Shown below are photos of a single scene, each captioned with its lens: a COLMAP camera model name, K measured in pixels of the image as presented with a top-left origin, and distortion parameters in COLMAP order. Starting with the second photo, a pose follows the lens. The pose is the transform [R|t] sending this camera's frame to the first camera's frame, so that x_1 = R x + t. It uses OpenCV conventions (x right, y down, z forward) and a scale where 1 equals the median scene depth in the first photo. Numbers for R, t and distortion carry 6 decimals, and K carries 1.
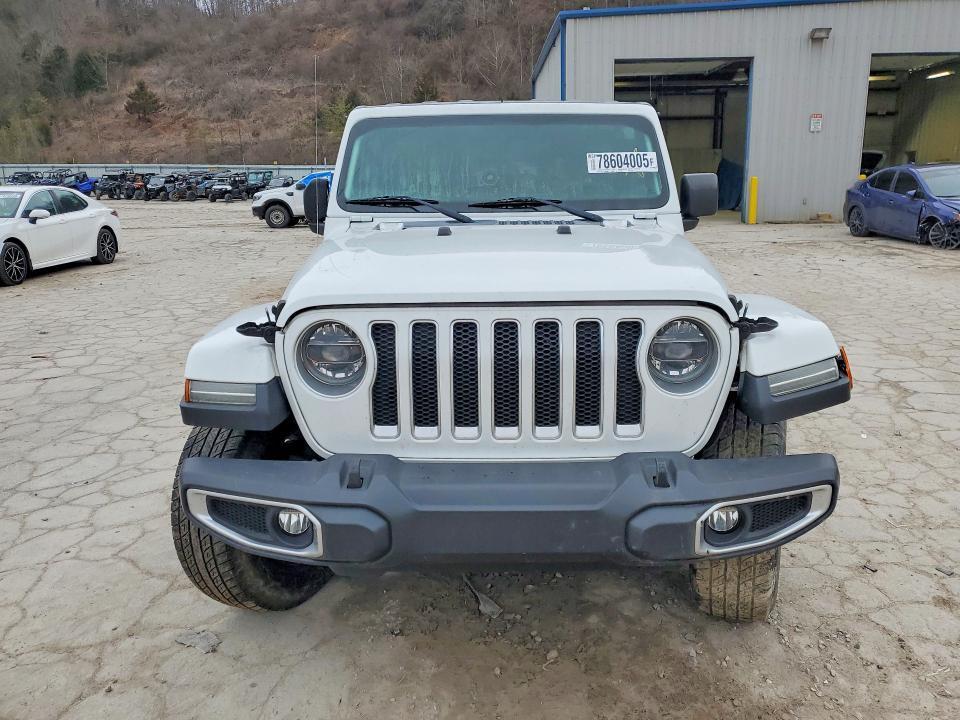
lens RADIAL K [[749.5, 0, 479.2], [0, 749.5, 378.7], [0, 0, 1]] dist [0.017865, 0.003638]
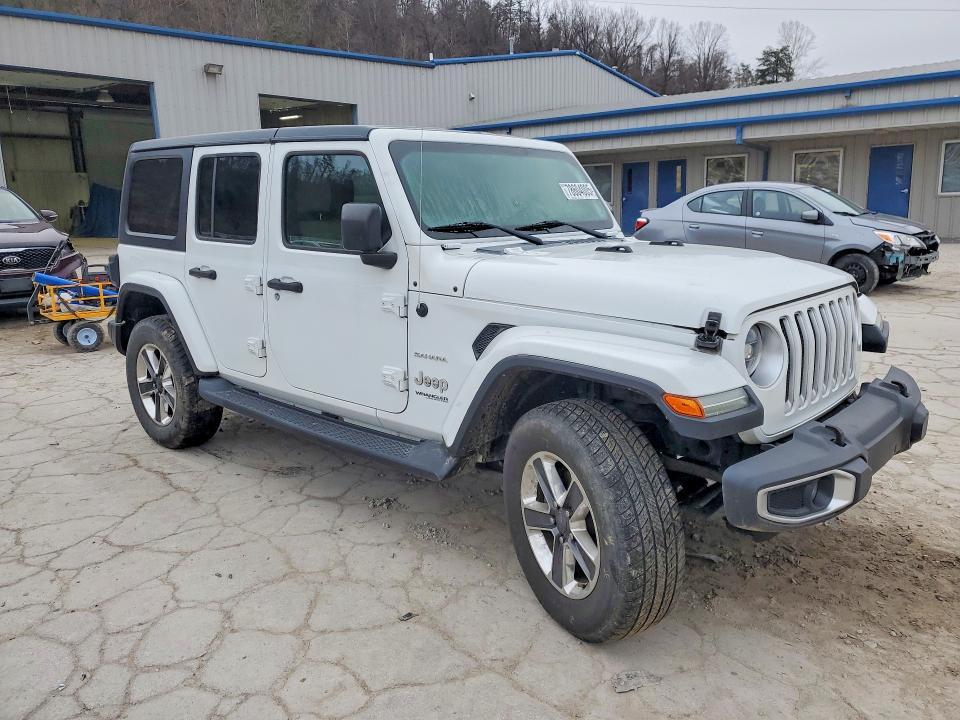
lens RADIAL K [[754.2, 0, 493.4], [0, 754.2, 361.1], [0, 0, 1]] dist [0.042408, 0.001294]
pose [[0.646916, -0.157493, 0.746120, -0.606587], [0.200243, 0.979188, 0.033071, -0.061898], [-0.735800, 0.128011, 0.664989, 0.232194]]
